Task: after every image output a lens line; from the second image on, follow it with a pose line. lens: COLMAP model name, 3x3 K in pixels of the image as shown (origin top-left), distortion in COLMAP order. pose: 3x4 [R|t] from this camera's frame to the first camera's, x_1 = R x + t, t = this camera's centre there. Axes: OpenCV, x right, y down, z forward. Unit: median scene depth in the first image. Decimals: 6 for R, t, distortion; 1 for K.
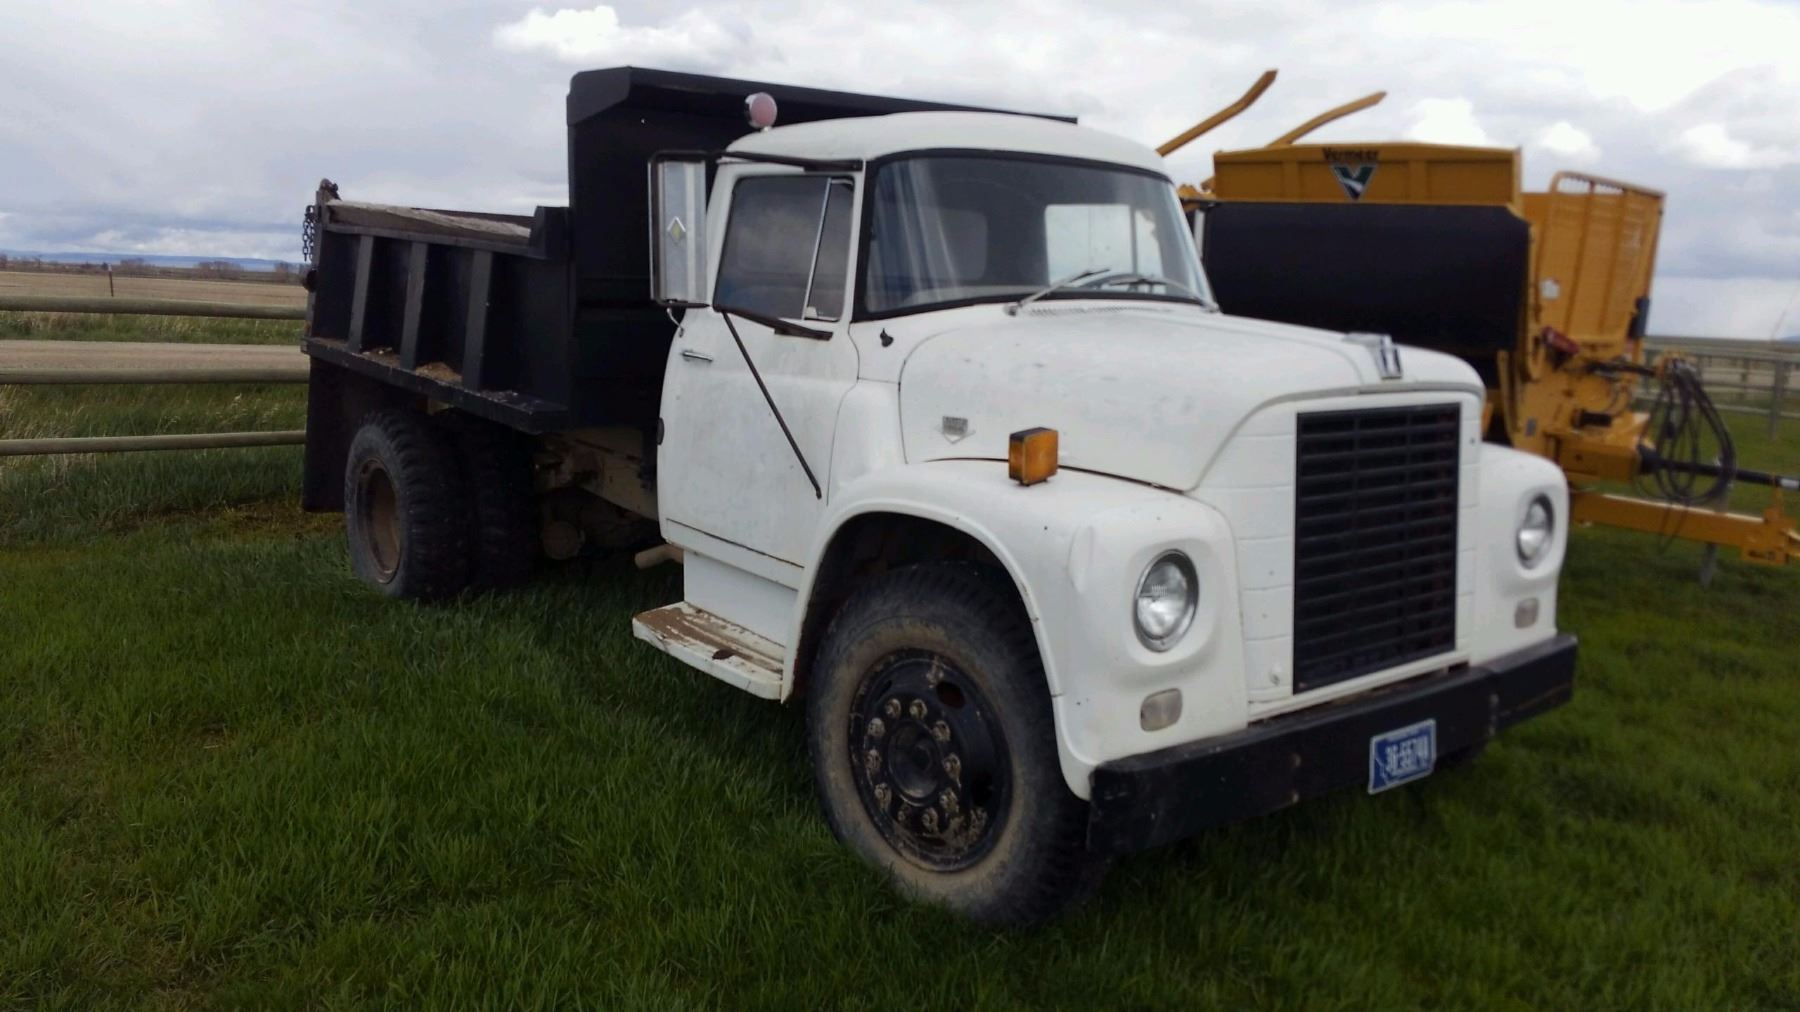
lens RADIAL K [[1376.4, 0, 897.2], [0, 1376.4, 503.3], [0, 0, 1]] dist [0.078637, -0.040660]
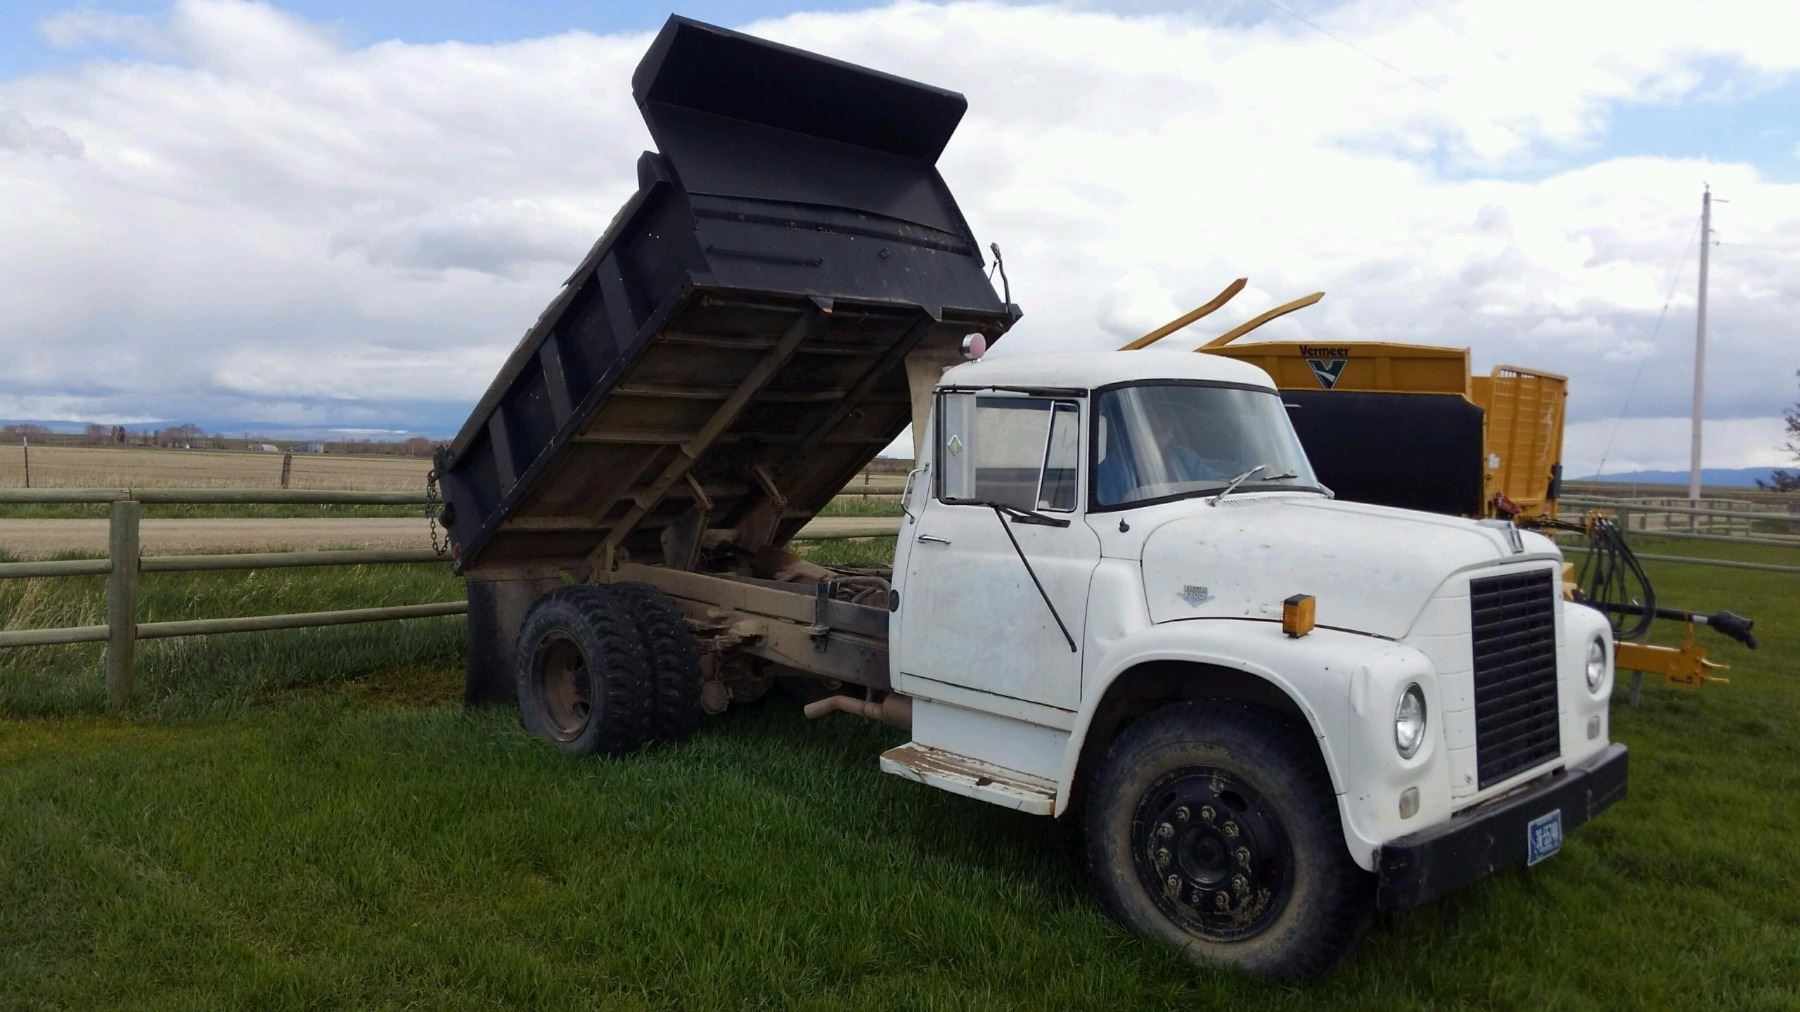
lens RADIAL K [[1376.4, 0, 912.5], [0, 1376.4, 492.2], [0, 0, 1]] dist [0.078637, -0.040660]
pose [[0.993191, -0.016878, 0.115267, -0.348695], [0.030228, 0.992897, -0.115070, -0.008077], [-0.112506, 0.117771, 0.986647, -0.255013]]
